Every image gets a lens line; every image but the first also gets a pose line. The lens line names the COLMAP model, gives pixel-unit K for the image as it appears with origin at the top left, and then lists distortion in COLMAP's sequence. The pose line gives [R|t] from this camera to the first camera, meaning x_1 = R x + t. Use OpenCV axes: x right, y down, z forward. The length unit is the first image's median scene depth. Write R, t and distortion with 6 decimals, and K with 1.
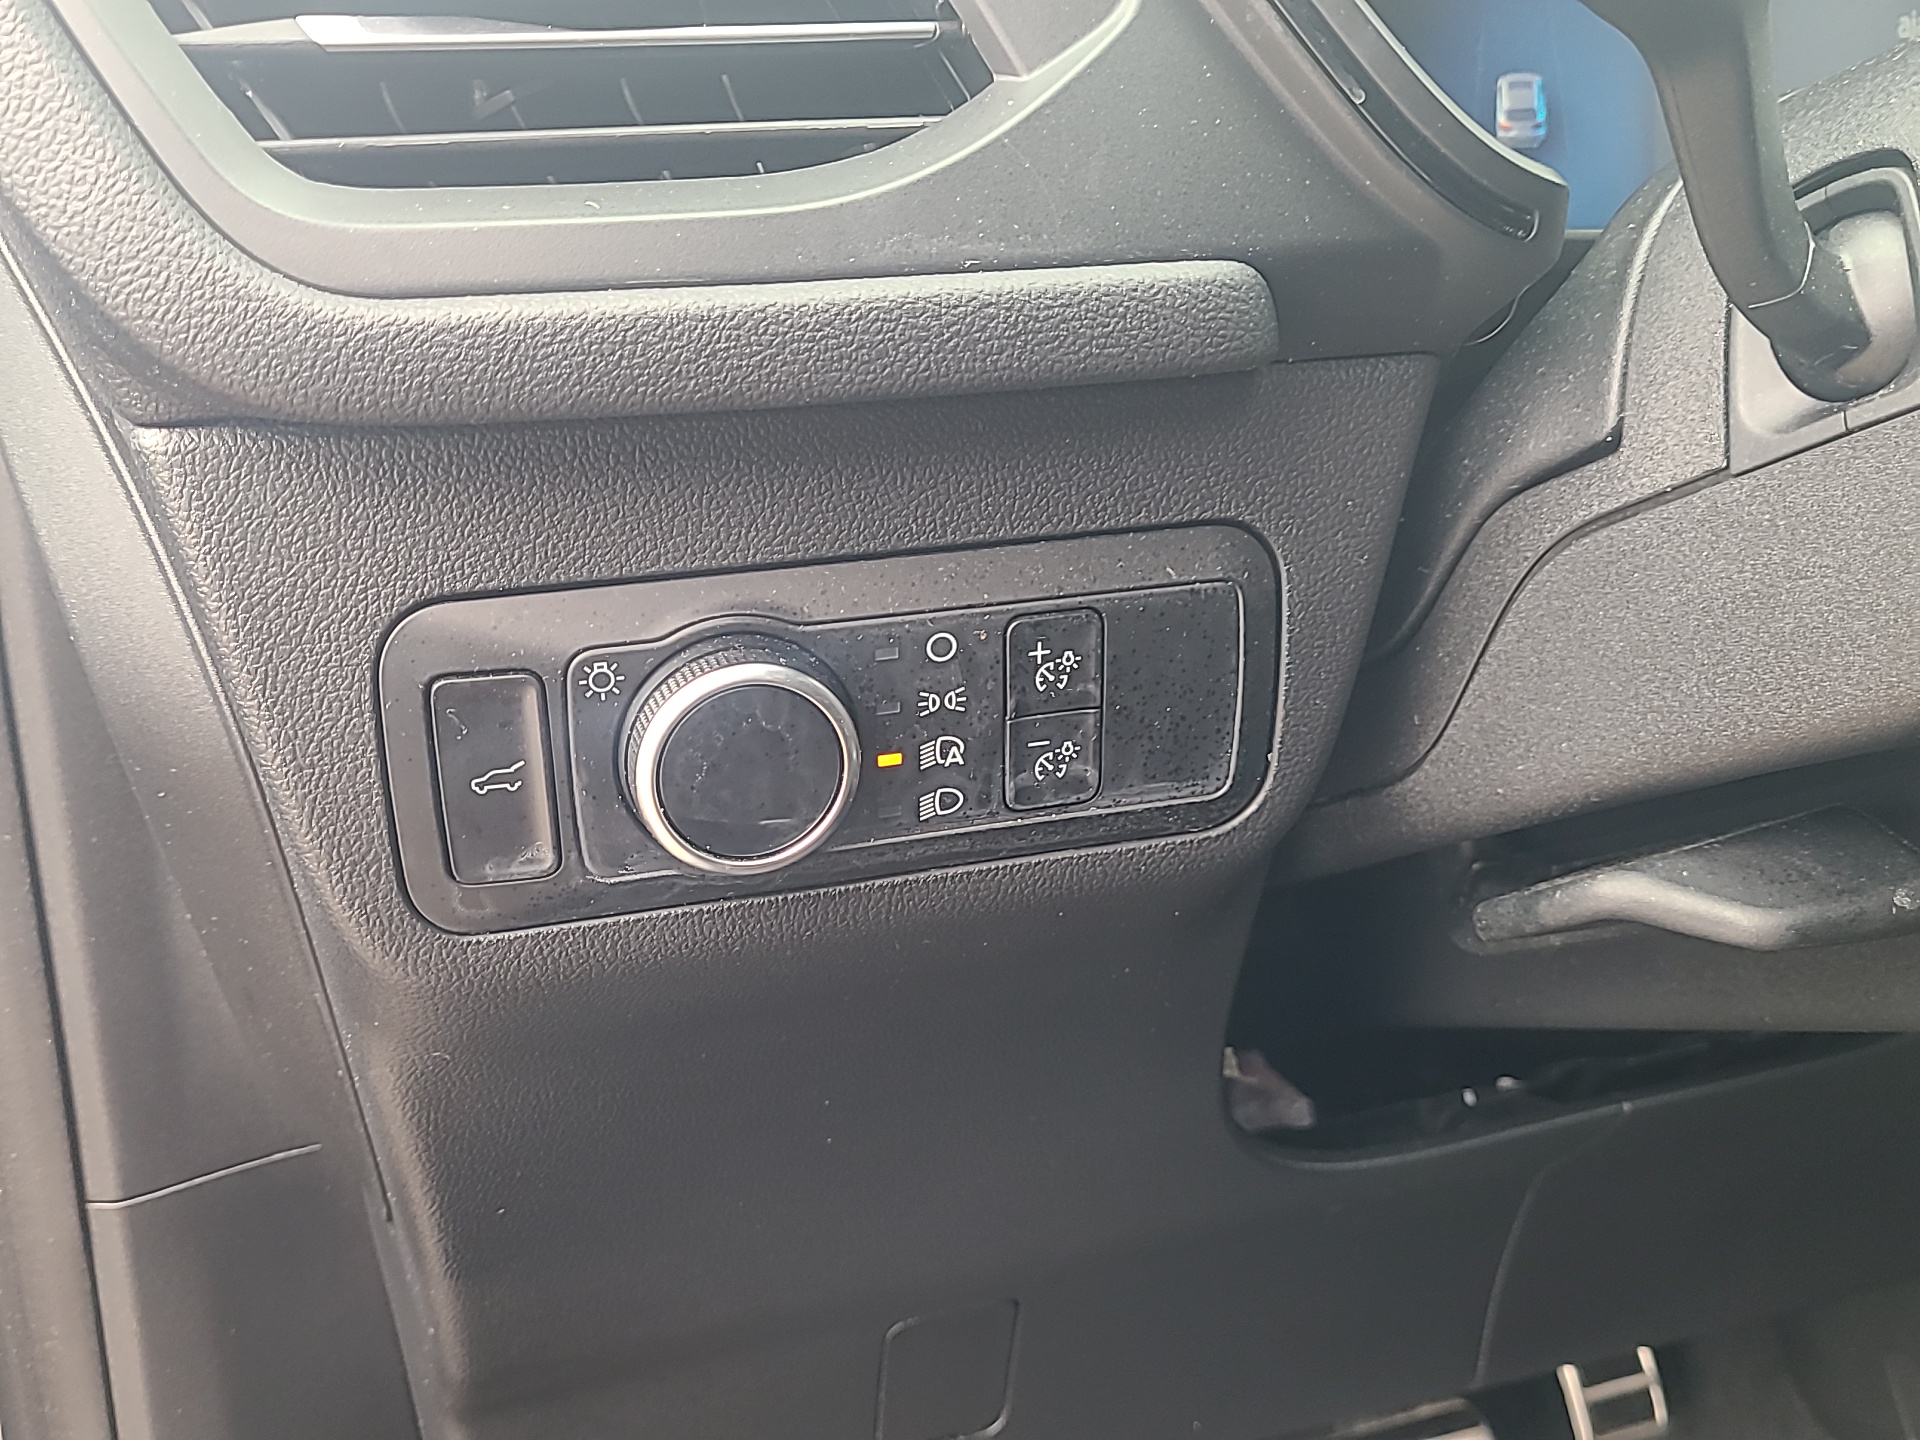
lens RADIAL K [[1883.5, 0, 935.1], [0, 1883.5, 717.1], [0, 0, 1]] dist [0.021952, -0.000471]
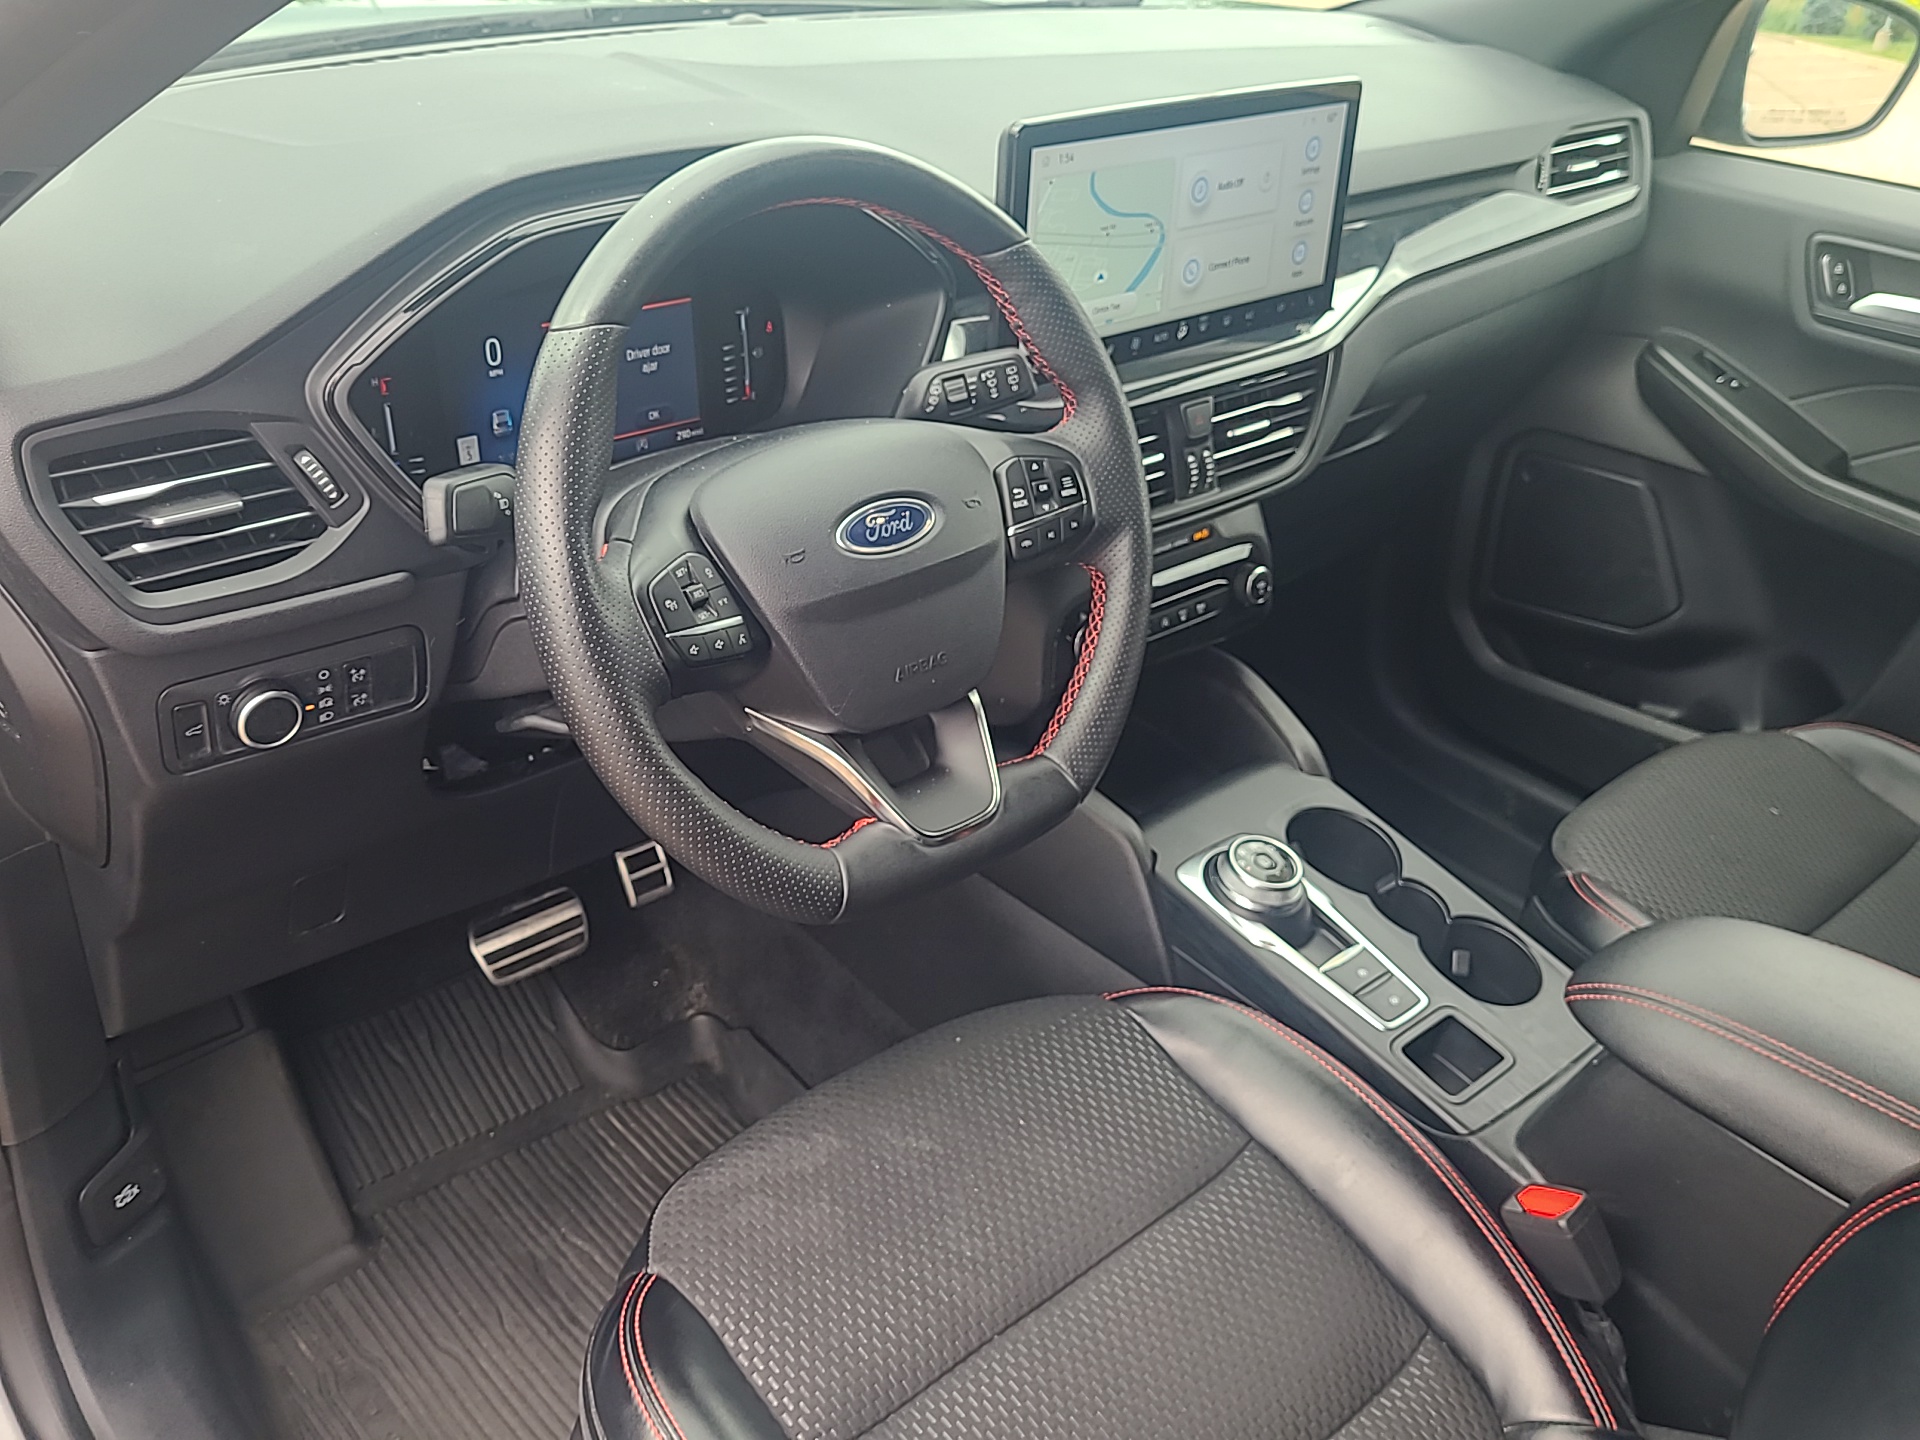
lens RADIAL K [[1883.5, 0, 935.1], [0, 1883.5, 717.1], [0, 0, 1]] dist [0.021952, -0.000471]
pose [[0.918191, -0.112739, 0.379756, -0.279607], [0.026636, 0.974049, 0.224766, -0.684233], [-0.395241, -0.196263, 0.897366, -2.453209]]
